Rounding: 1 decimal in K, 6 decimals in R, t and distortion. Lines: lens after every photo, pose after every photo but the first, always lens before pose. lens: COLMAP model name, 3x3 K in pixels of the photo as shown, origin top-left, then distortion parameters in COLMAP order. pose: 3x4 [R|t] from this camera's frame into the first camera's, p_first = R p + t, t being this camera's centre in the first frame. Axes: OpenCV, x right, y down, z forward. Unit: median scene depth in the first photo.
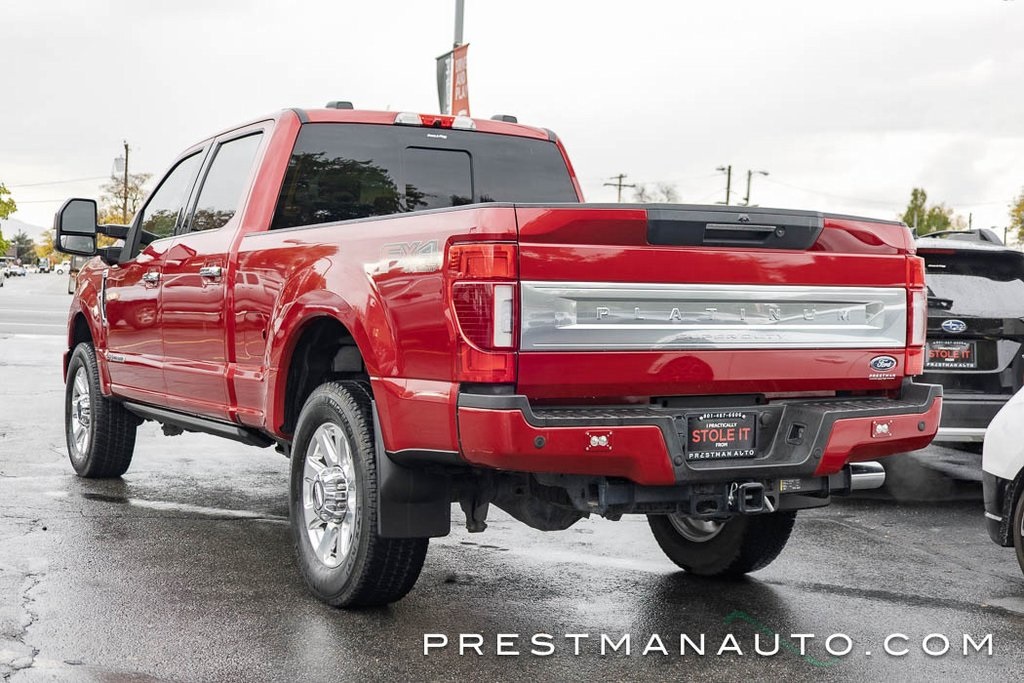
lens RADIAL K [[1427.0, 0, 512.0], [0, 1427.0, 341.5], [0, 0, 1]] dist [0.010519, 0.019012]
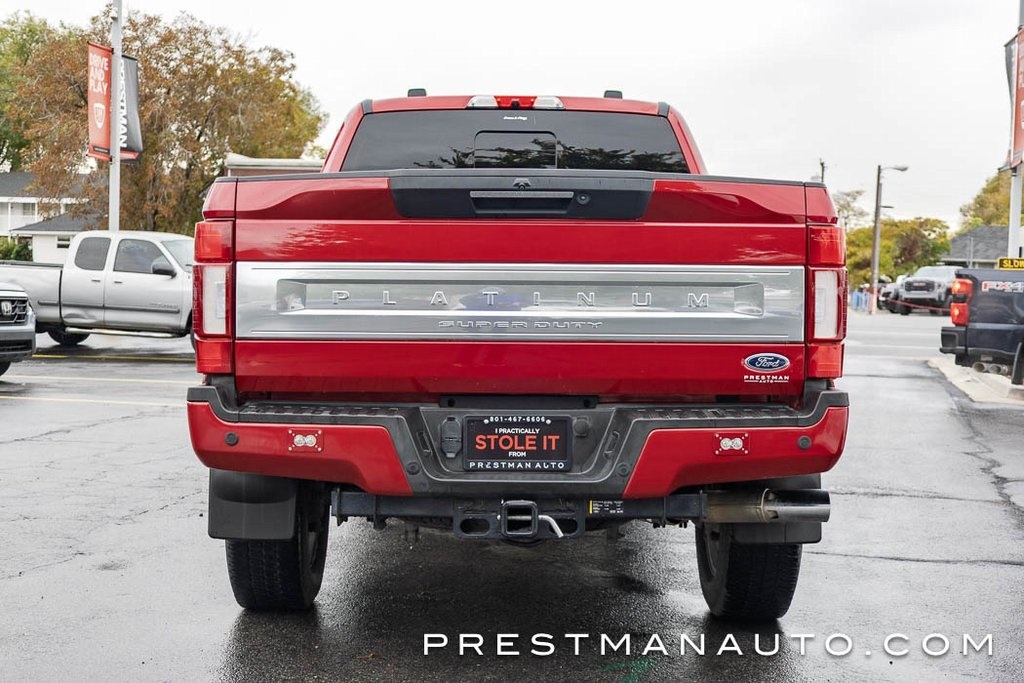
lens RADIAL K [[1427.0, 0, 512.0], [0, 1427.0, 341.5], [0, 0, 1]] dist [0.010519, 0.019012]
pose [[0.879838, 0.005665, -0.475239, 0.546569], [-0.011258, 0.999897, -0.008922, 0.013626], [0.475140, 0.013200, 0.879811, 0.259374]]
